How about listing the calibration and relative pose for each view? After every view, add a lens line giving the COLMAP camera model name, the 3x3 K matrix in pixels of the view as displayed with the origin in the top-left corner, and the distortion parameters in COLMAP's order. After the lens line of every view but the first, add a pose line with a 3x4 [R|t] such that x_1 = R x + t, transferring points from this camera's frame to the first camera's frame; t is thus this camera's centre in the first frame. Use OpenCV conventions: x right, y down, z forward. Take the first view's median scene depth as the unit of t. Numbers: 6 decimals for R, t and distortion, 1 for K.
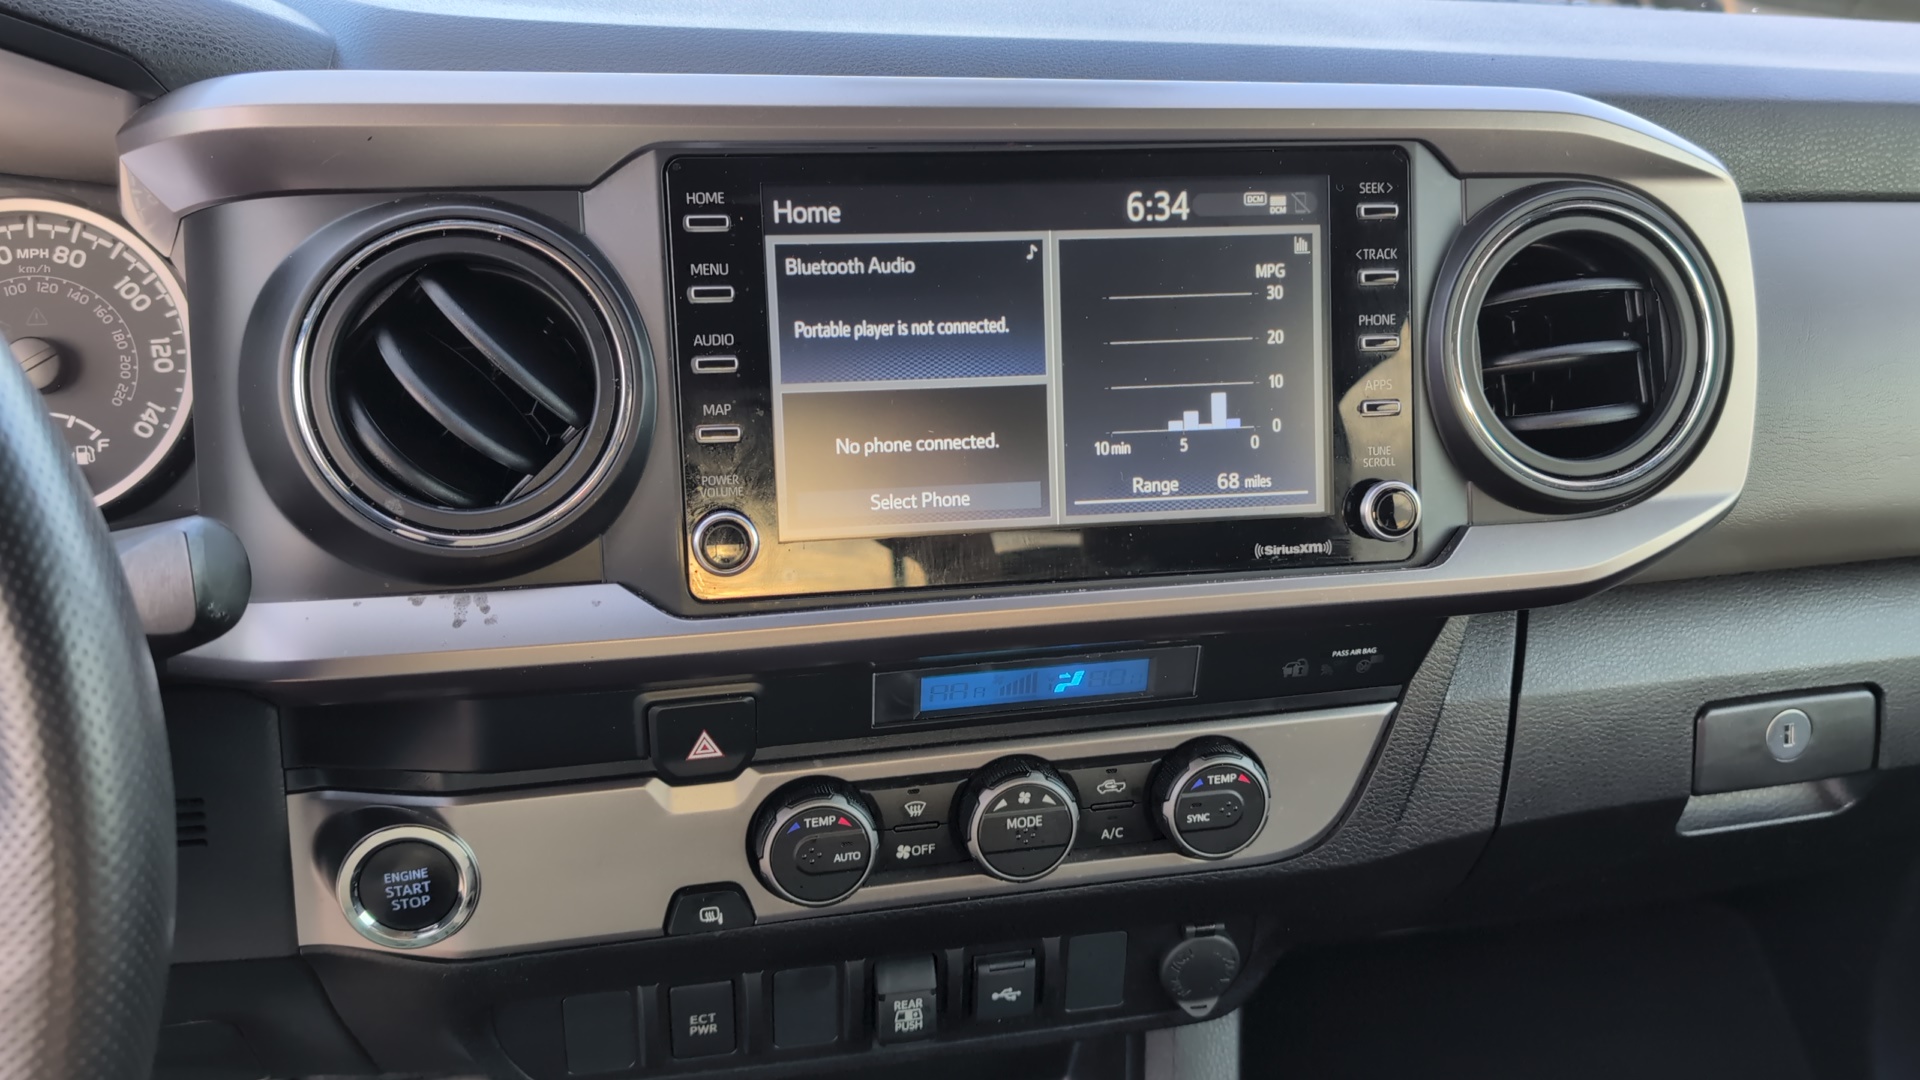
lens RADIAL K [[1641.4, 0, 974.4], [0, 1641.4, 538.9], [0, 0, 1]] dist [0.050456, -0.083443]
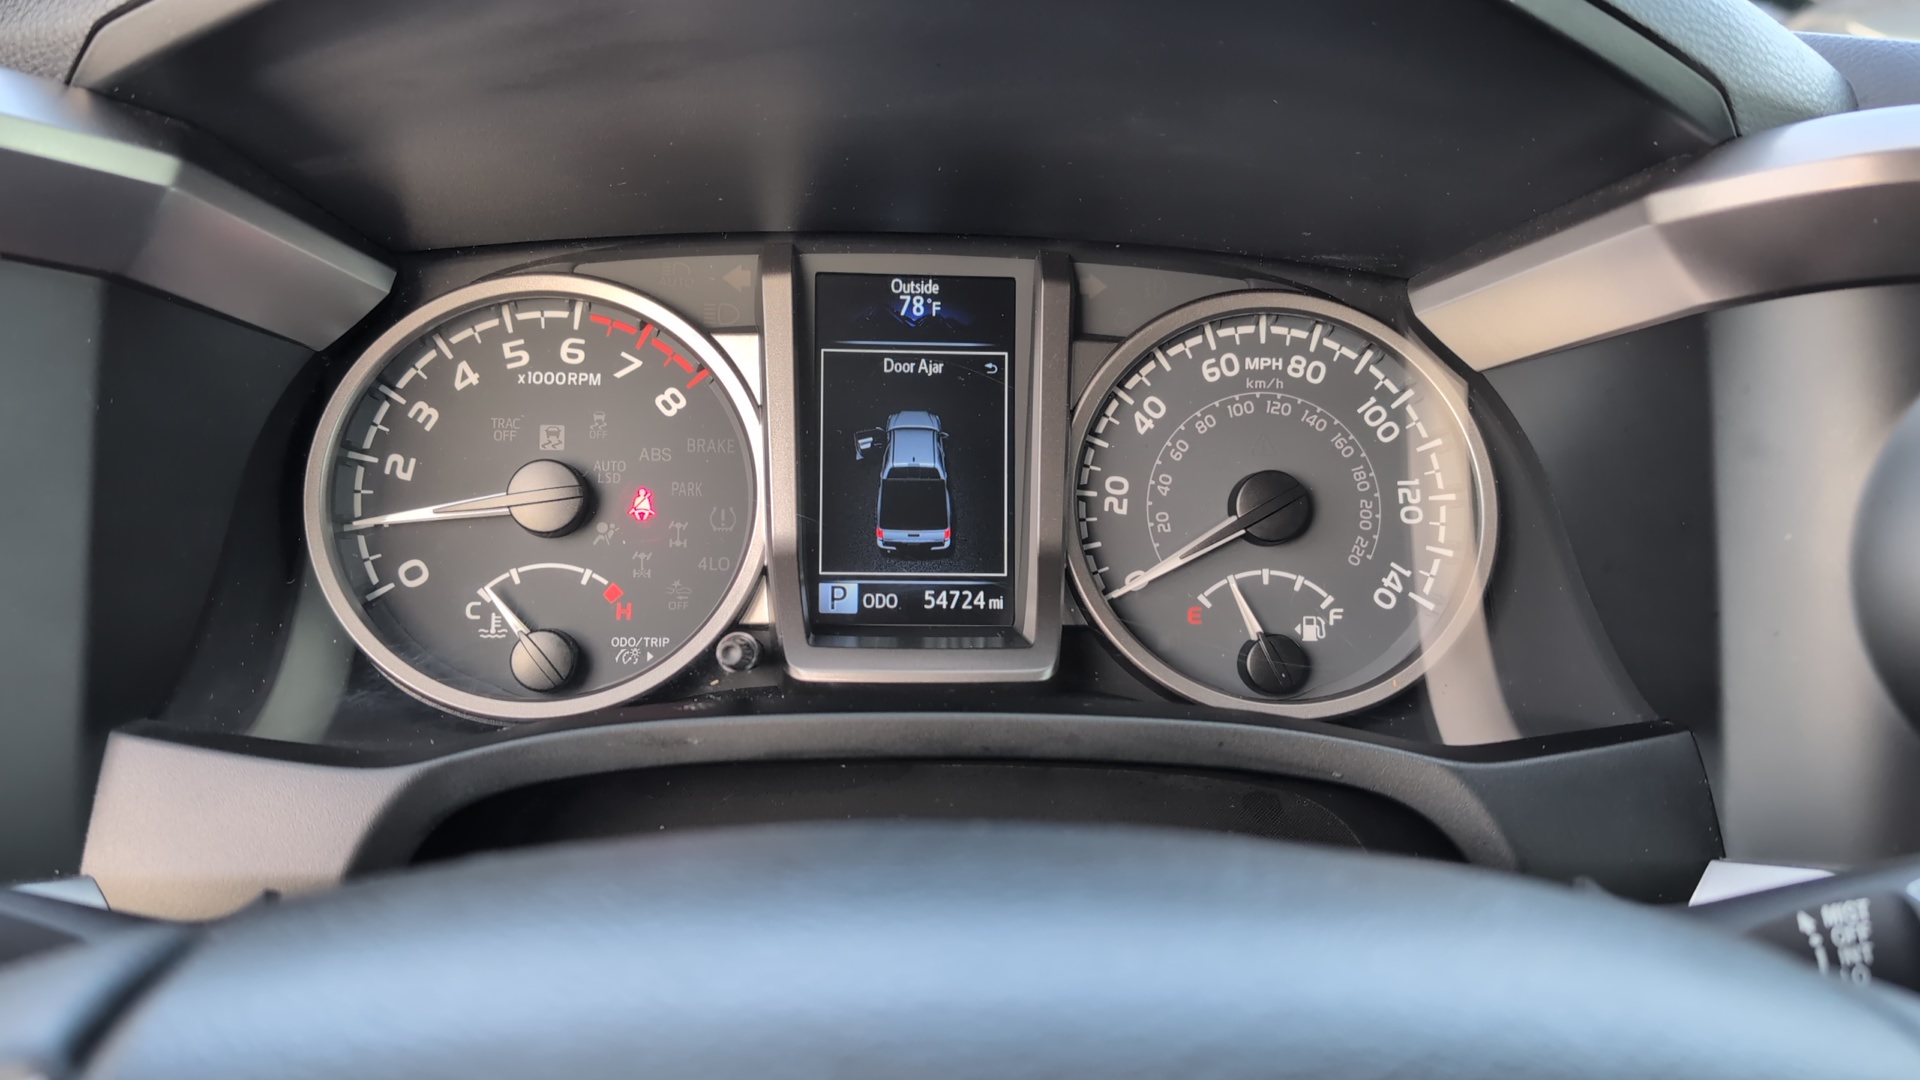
lens RADIAL K [[1641.4, 0, 960.4], [0, 1641.4, 557.8], [0, 0, 1]] dist [0.050456, -0.083443]
pose [[0.988089, 0.042731, -0.147835, -0.588962], [-0.057425, 0.993665, -0.096601, -0.000891], [0.142771, 0.103940, 0.984283, 0.235073]]
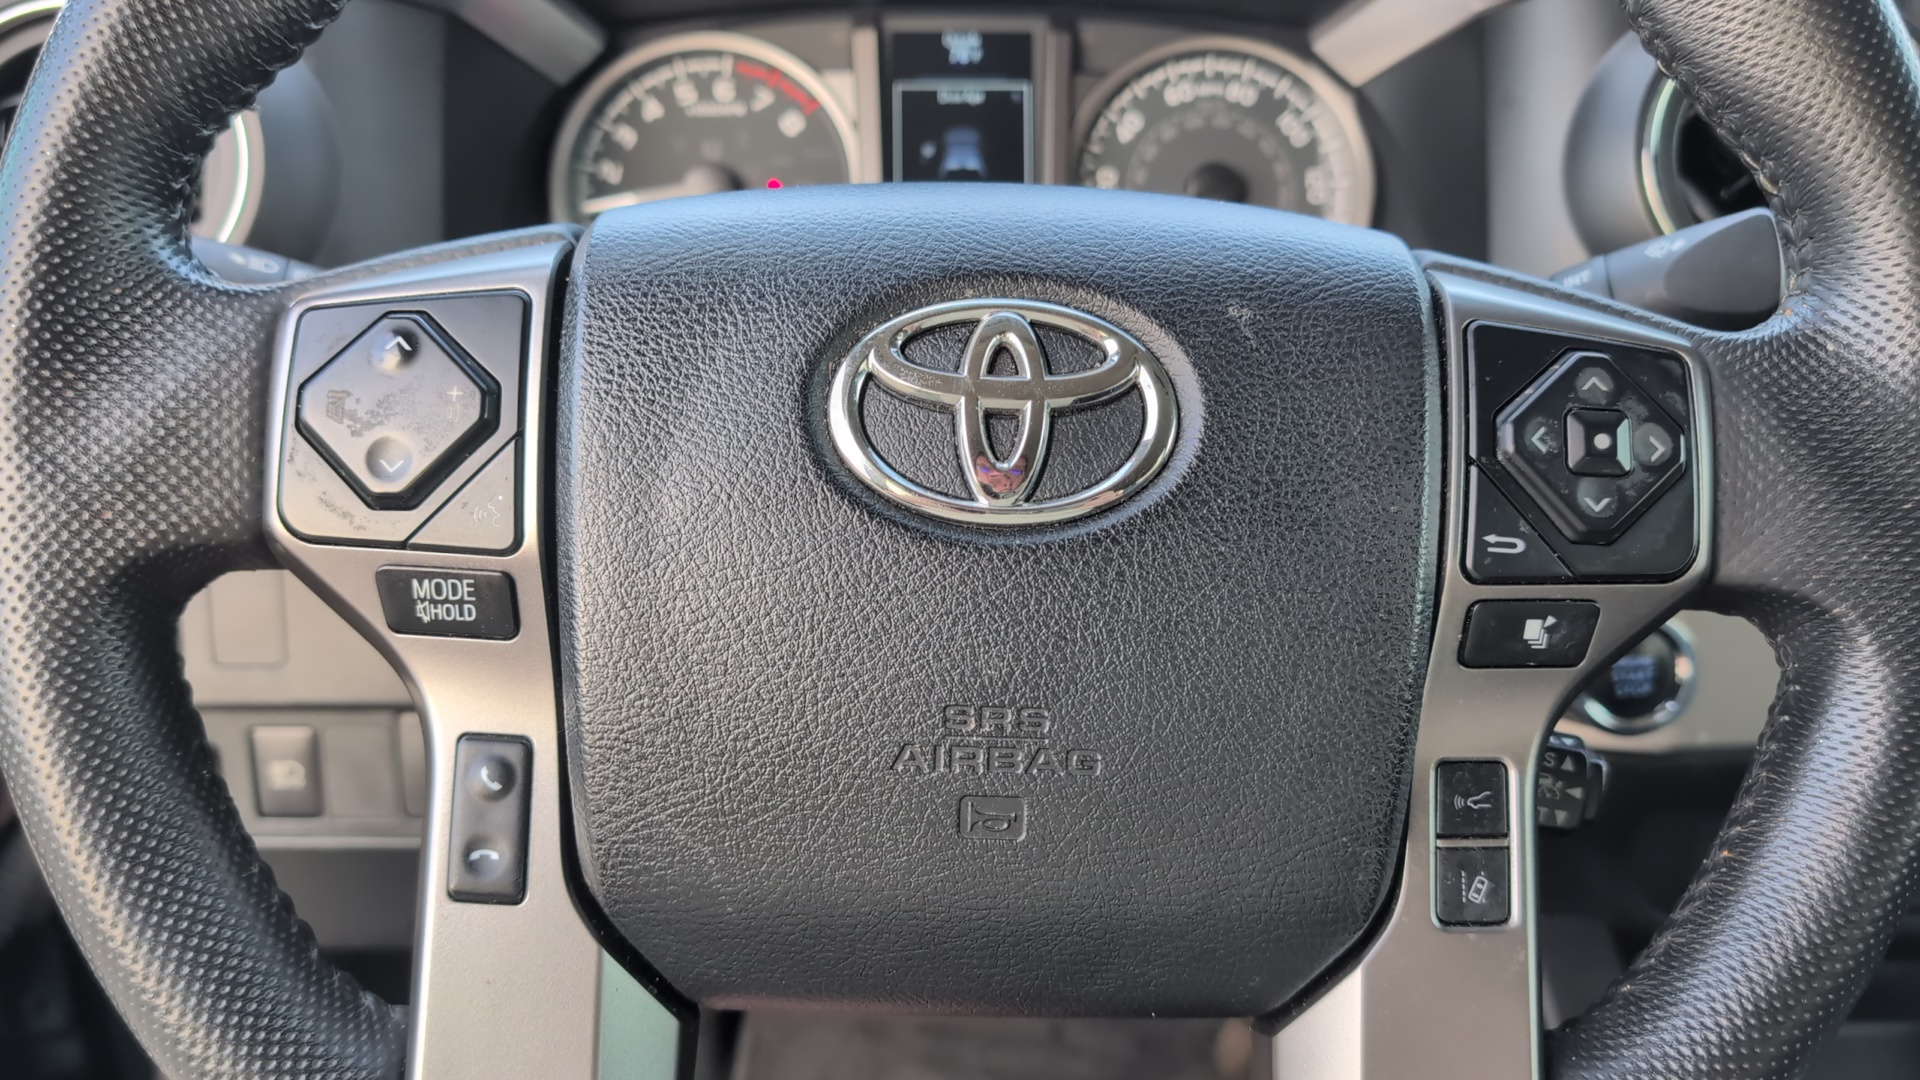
lens RADIAL K [[1641.4, 0, 957.8], [0, 1641.4, 535.2], [0, 0, 1]] dist [0.050456, -0.083443]
pose [[0.979326, 0.038646, -0.198564, -0.503442], [-0.050415, 0.997237, -0.054556, 0.184453], [0.195907, 0.063438, 0.978568, -0.068940]]
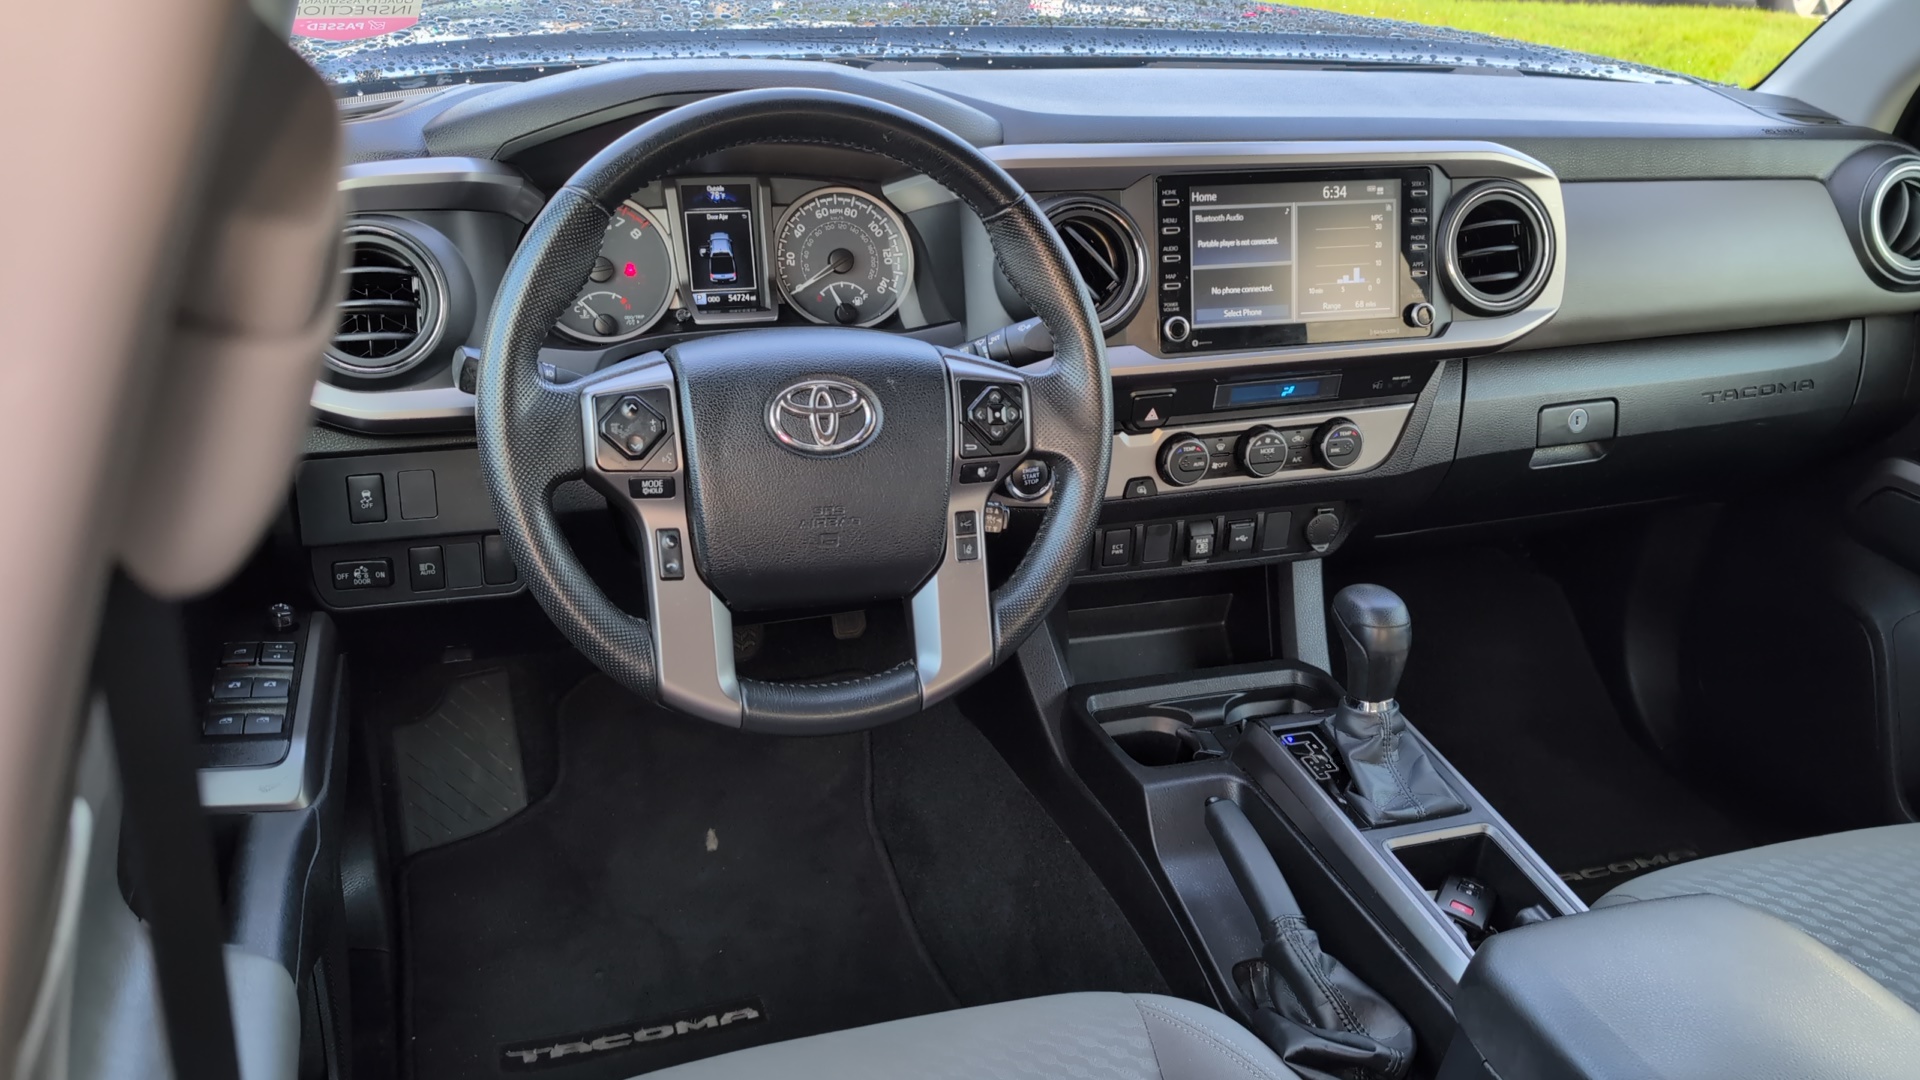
lens RADIAL K [[1641.4, 0, 955.2], [0, 1641.4, 540.5], [0, 0, 1]] dist [0.050456, -0.083443]
pose [[0.995796, -0.021938, 0.088930, -0.614866], [0.016052, 0.997666, 0.066362, 0.131975], [-0.090178, -0.064656, 0.993825, -1.294838]]
